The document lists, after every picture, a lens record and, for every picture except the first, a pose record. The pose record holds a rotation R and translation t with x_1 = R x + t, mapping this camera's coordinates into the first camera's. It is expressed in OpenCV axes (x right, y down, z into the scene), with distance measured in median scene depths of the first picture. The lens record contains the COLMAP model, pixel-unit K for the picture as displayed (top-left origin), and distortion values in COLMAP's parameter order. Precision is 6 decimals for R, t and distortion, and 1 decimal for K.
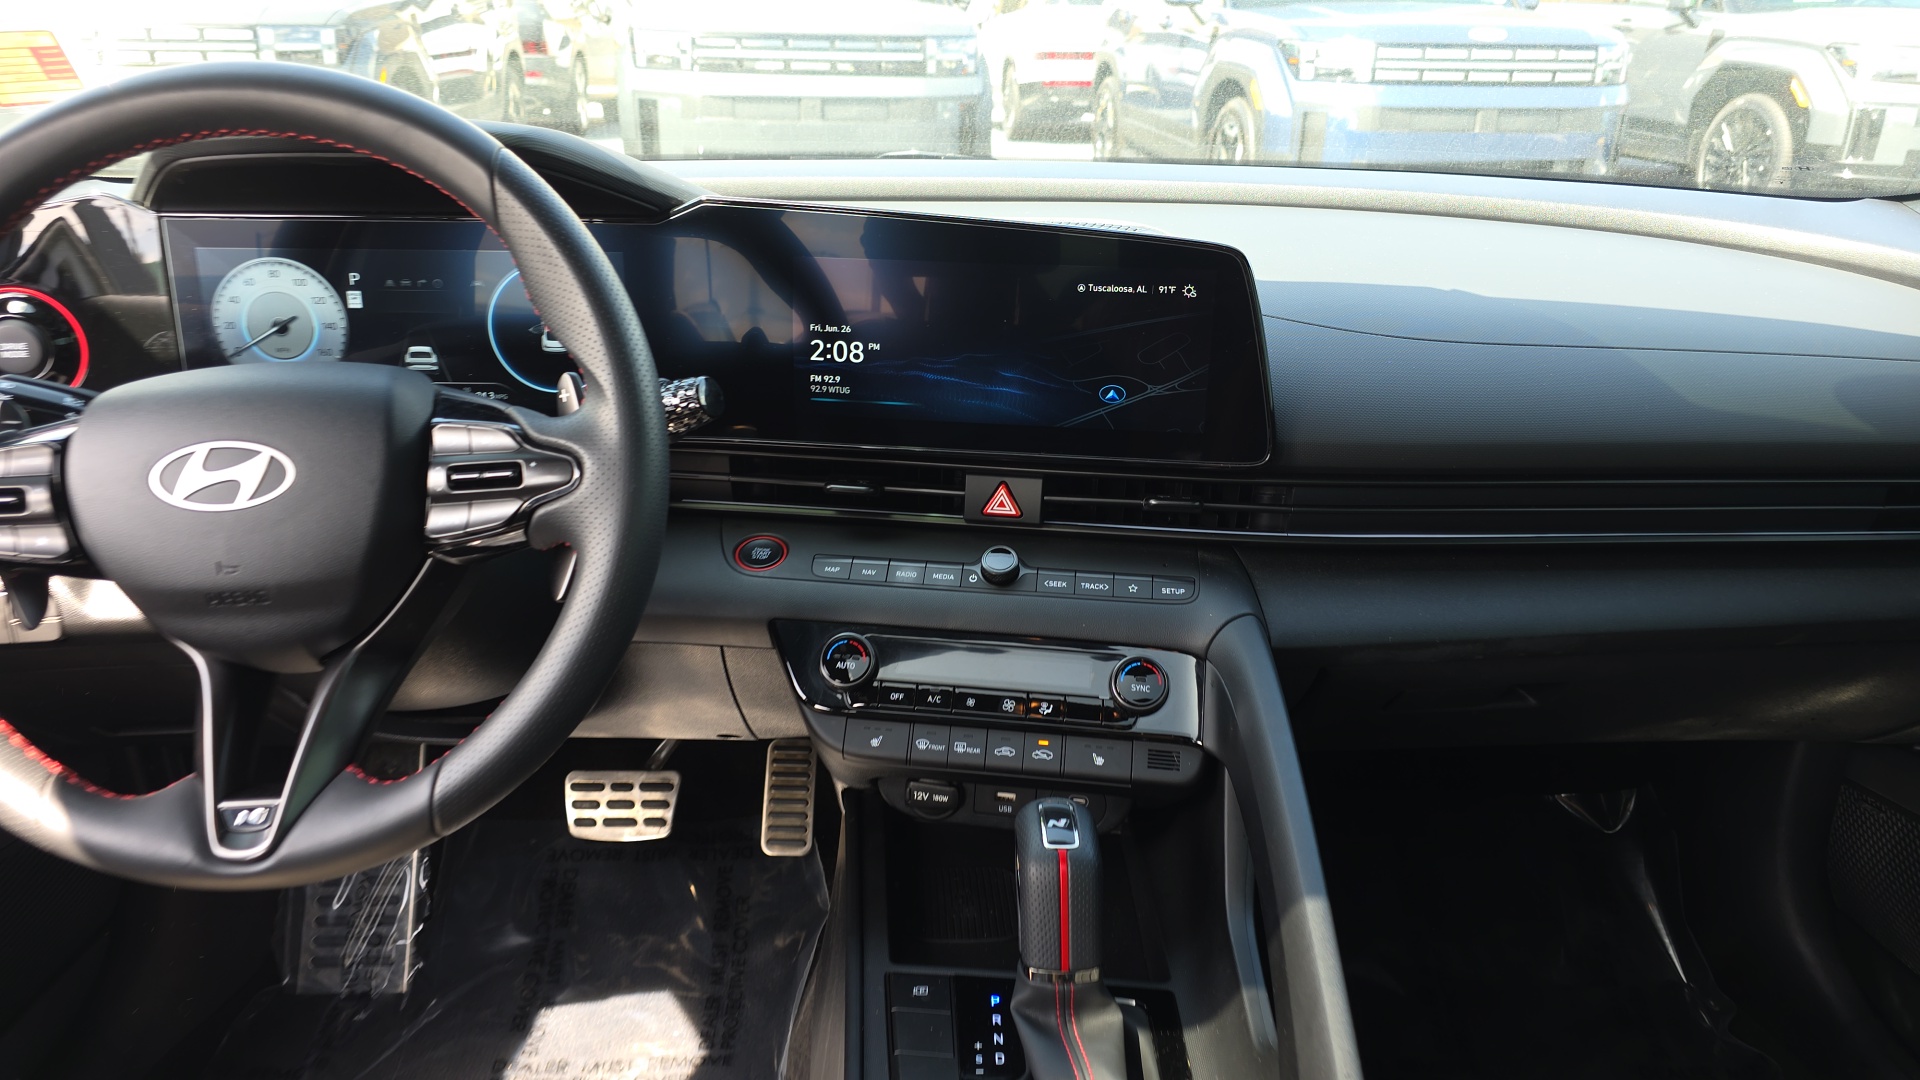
lens RADIAL K [[1300.8, 0, 952.9], [0, 1300.8, 572.4], [0, 0, 1]] dist [0.061400, -0.060150]
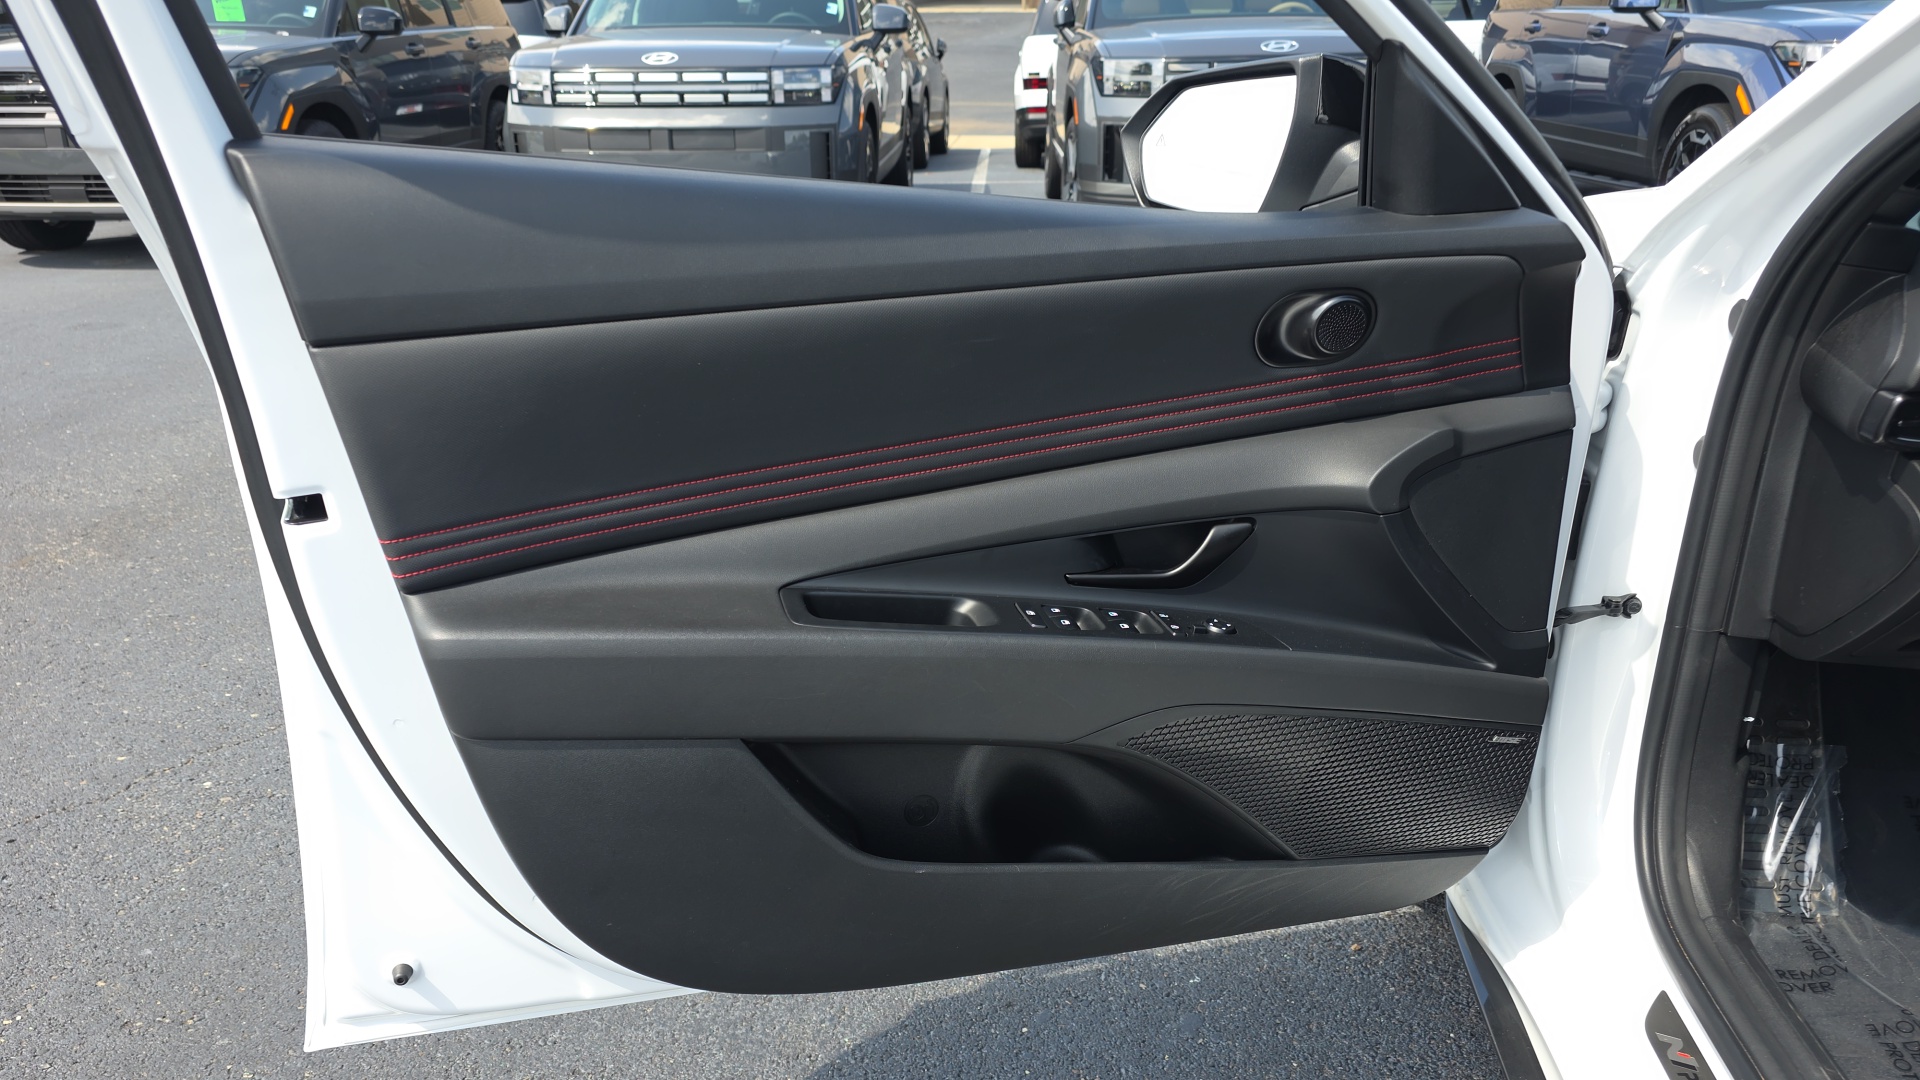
lens RADIAL K [[1300.8, 0, 961.1], [0, 1300.8, 543.2], [0, 0, 1]] dist [0.061400, -0.060150]
pose [[0.990527, 0.019295, -0.135953, -1.550786], [-0.024594, 0.998997, -0.037407, 0.116880], [0.135095, 0.040396, 0.990009, -0.303771]]
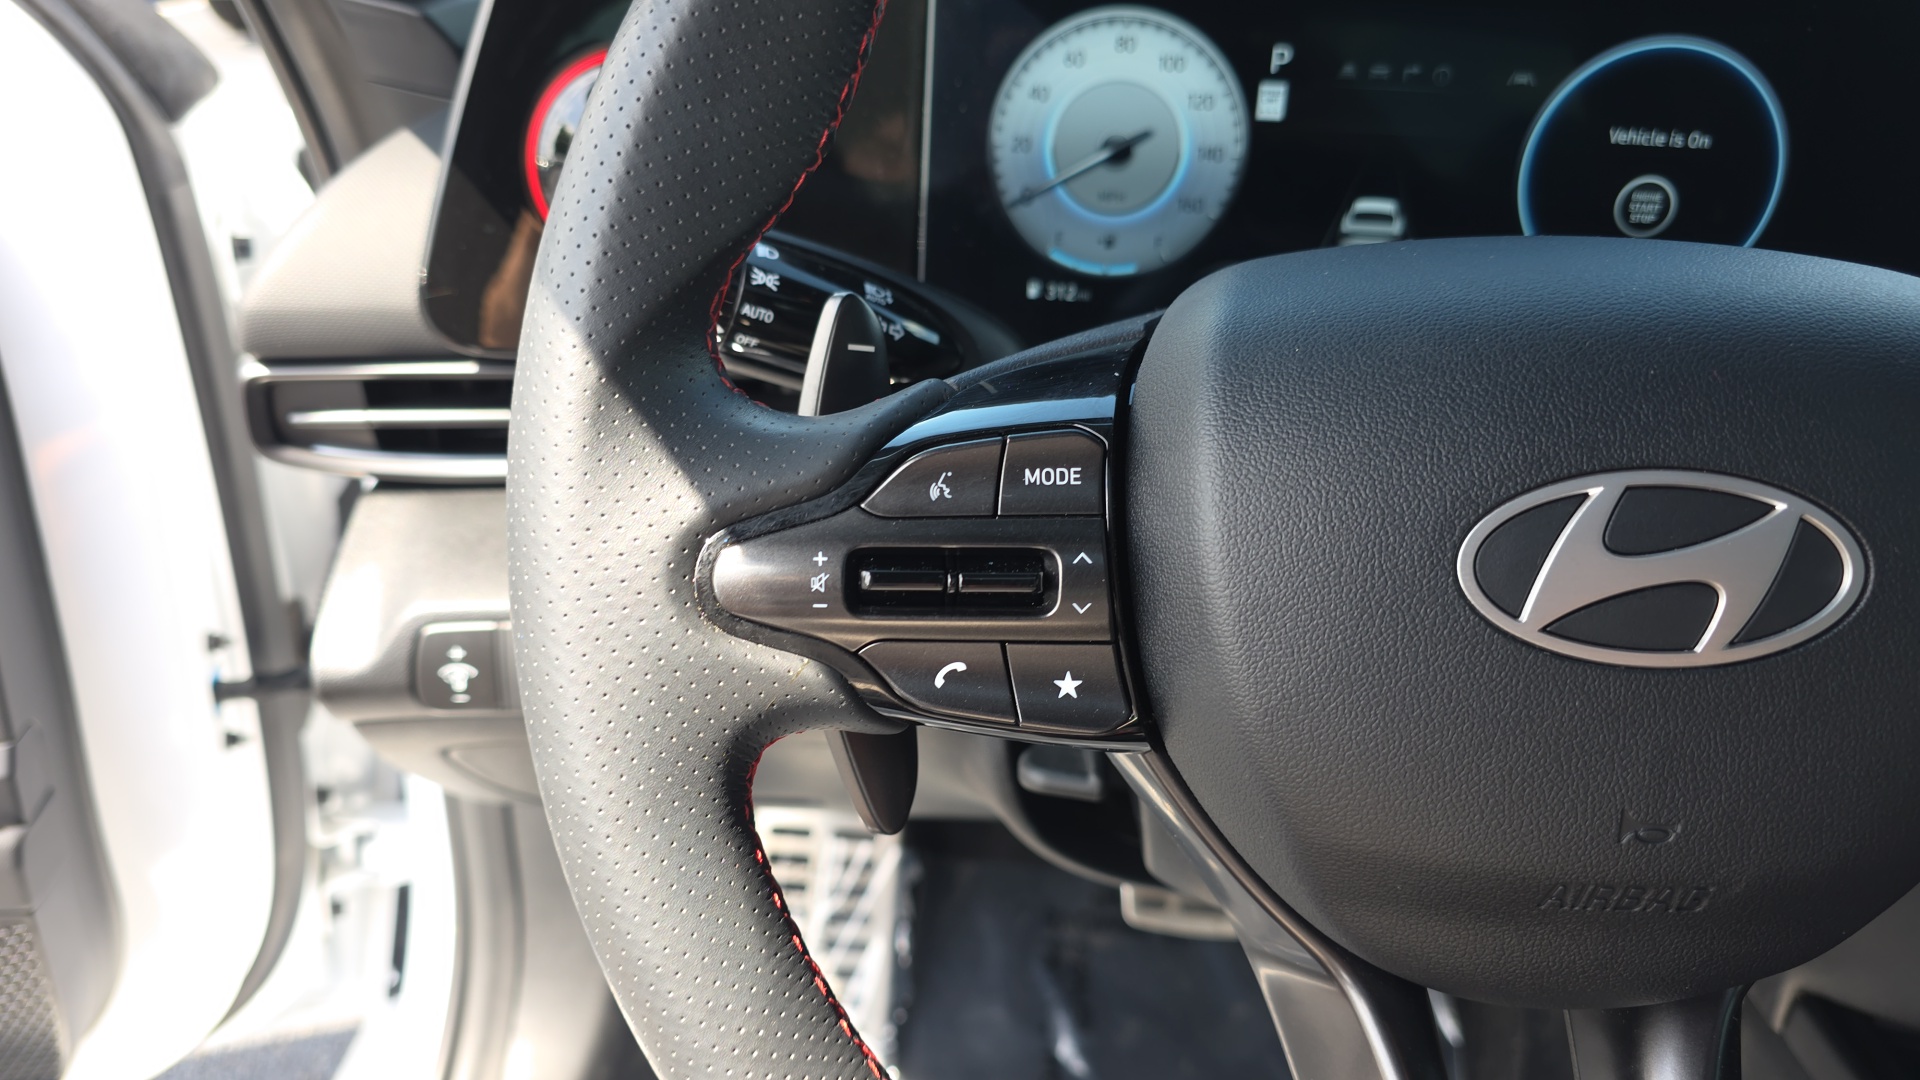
lens RADIAL K [[1350.5, 0, 942.2], [0, 1350.5, 555.2], [0, 0, 1]] dist [0.005108, -0.005305]
pose [[0.993663, 0.072098, -0.086234, -0.521810], [-0.064359, 0.993915, 0.089392, -0.071866], [0.092155, -0.083276, 0.992256, 0.456355]]
